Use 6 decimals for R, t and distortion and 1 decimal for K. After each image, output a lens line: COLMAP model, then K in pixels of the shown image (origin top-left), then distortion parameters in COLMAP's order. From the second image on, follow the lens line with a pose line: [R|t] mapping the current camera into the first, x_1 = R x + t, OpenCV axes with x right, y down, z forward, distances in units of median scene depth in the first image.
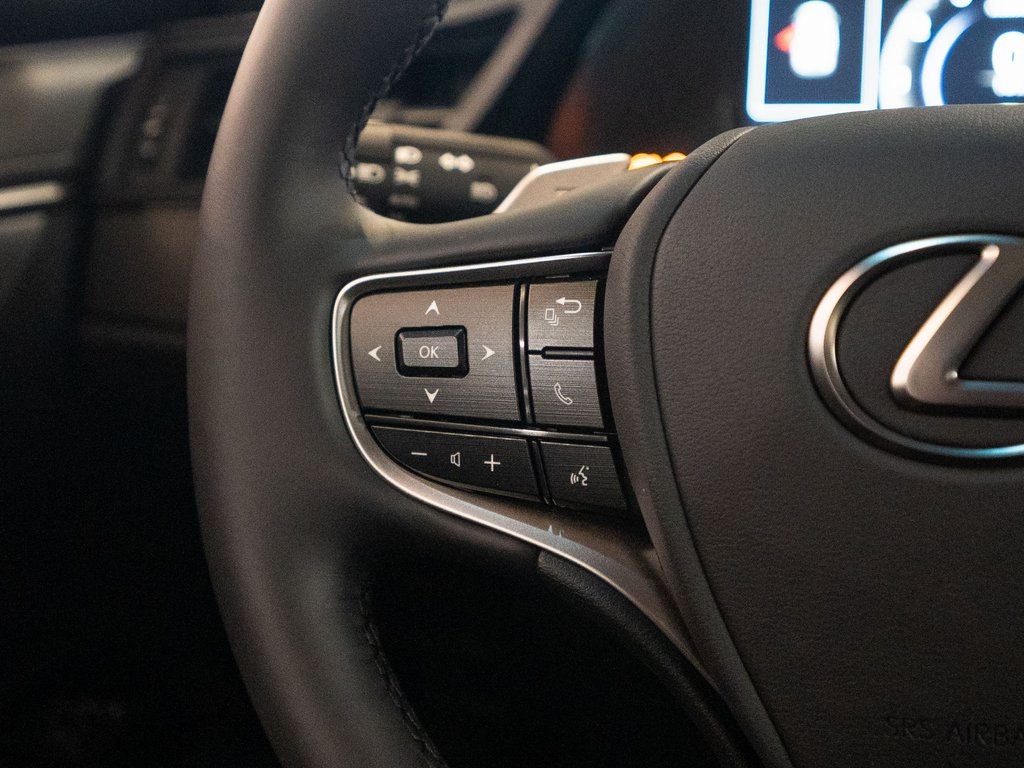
lens RADIAL K [[1520.0, 0, 512.0], [0, 1520.0, 384.0], [0, 0, 1]] dist [-0.018924, -0.018910]
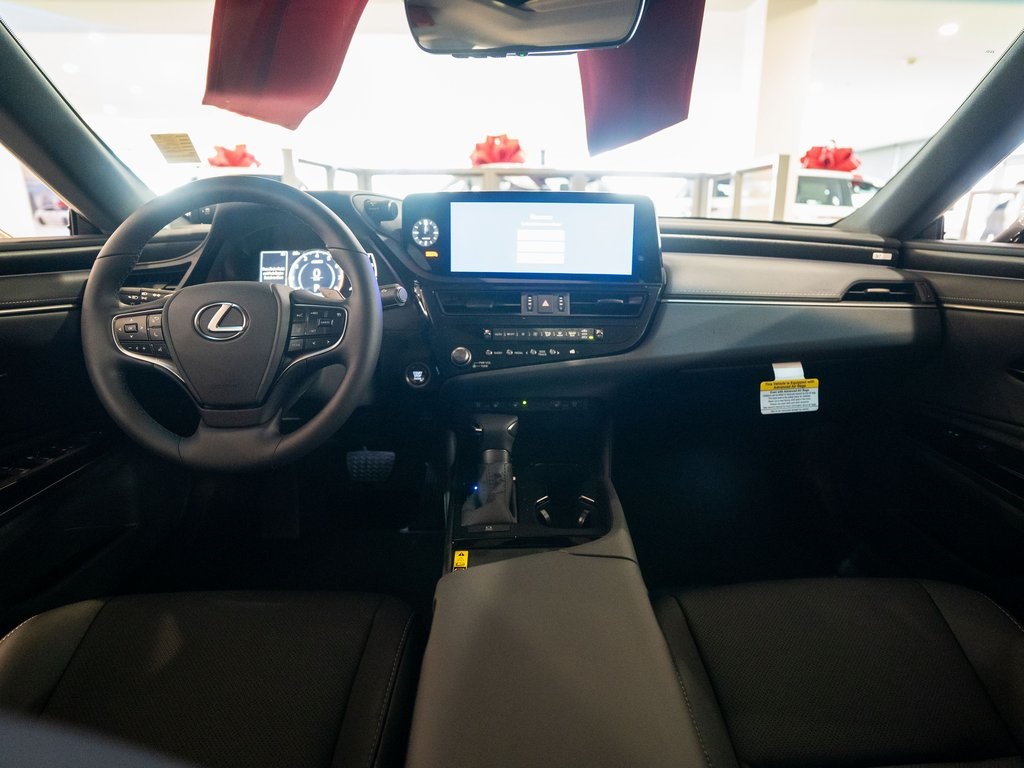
lens RADIAL K [[552.2, 0, 512.0], [0, 552.2, 384.0], [0, 0, 1]] dist [-0.050586, 0.020852]
pose [[0.960316, -0.052310, 0.273964, 0.697742], [0.056384, 0.998385, -0.007012, 0.262064], [-0.273155, 0.022181, 0.961714, -1.183574]]
